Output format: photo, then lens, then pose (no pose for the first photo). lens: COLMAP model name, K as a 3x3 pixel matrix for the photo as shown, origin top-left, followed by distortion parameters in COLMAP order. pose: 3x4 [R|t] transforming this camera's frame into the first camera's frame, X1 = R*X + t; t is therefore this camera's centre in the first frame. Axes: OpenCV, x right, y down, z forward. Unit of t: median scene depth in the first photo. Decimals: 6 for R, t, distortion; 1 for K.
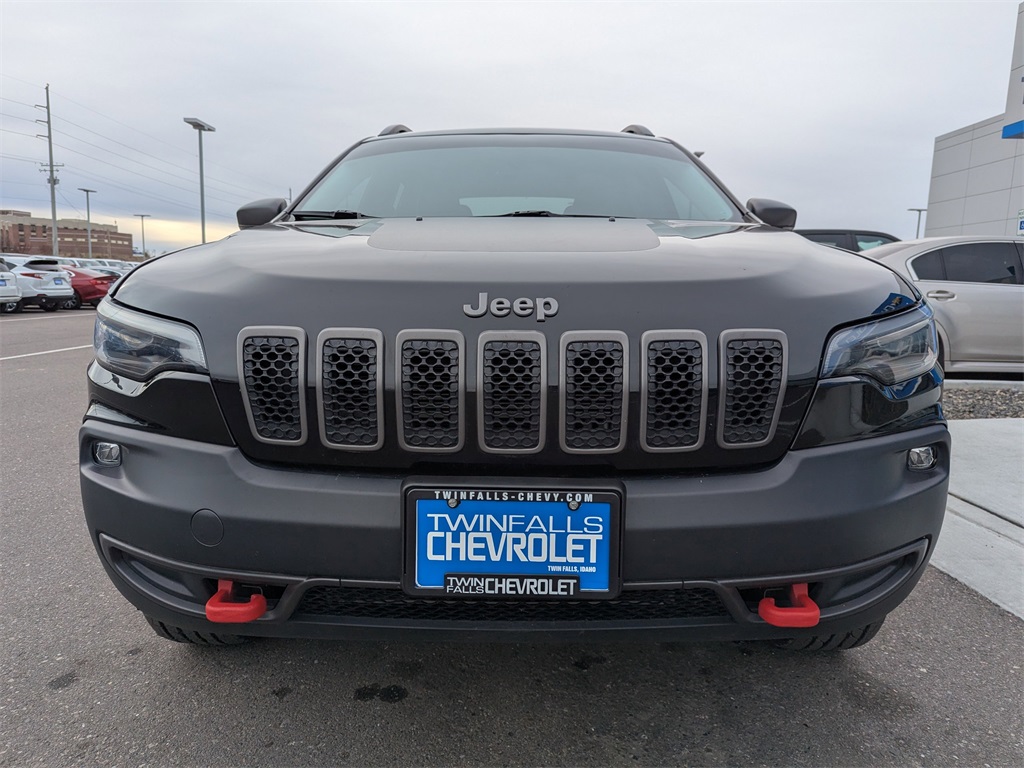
lens RADIAL K [[731.3, 0, 512.7], [0, 731.3, 386.5], [0, 0, 1]] dist [0.059323, -0.066734]
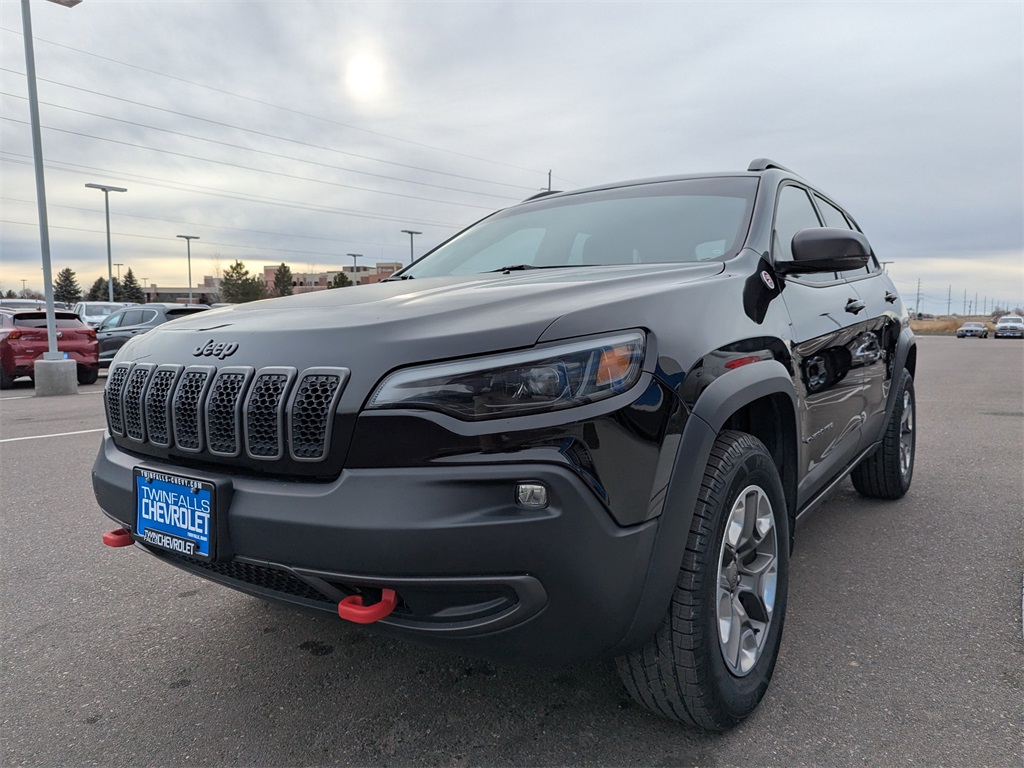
lens RADIAL K [[729.2, 0, 507.7], [0, 729.2, 380.4], [0, 0, 1]] dist [0.052528, -0.053464]
pose [[0.816150, 0.021416, -0.577443, 1.322052], [-0.060253, 0.997020, -0.048183, -0.014835], [0.574690, 0.074117, 0.815008, 0.174075]]
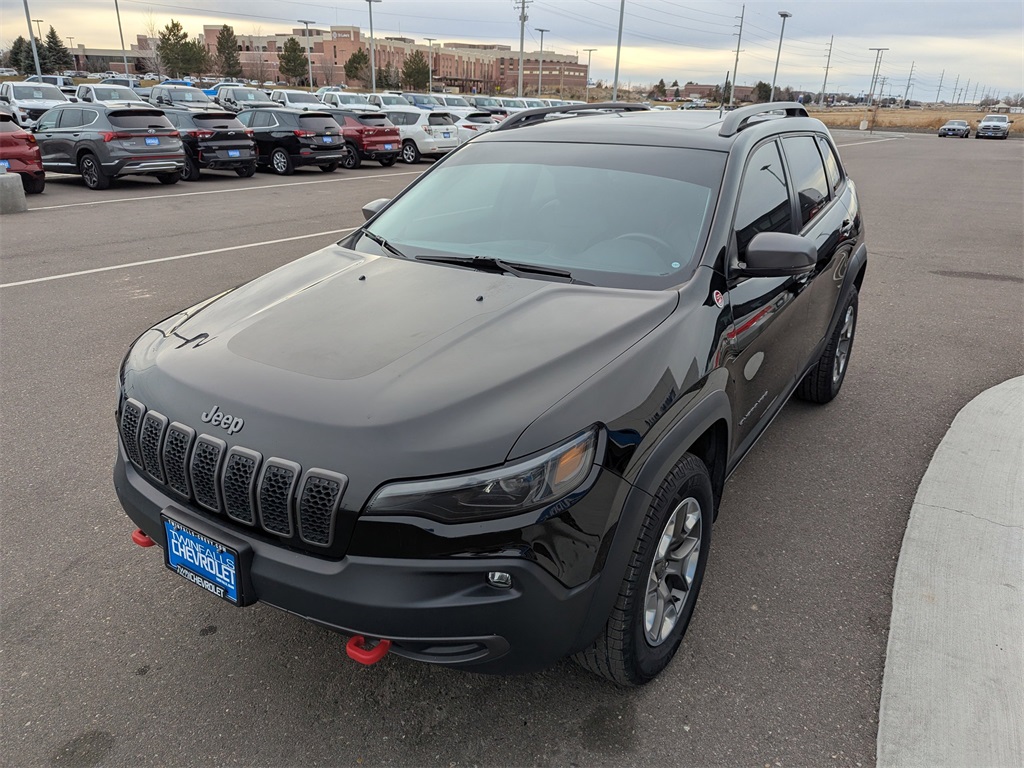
lens RADIAL K [[726.0, 0, 507.7], [0, 726.0, 384.3], [0, 0, 1]] dist [0.059913, -0.048792]
pose [[0.838723, 0.192183, -0.509519, 1.368338], [-0.077446, 0.968241, 0.237722, -0.634811], [0.539024, -0.159923, 0.826969, 0.019314]]
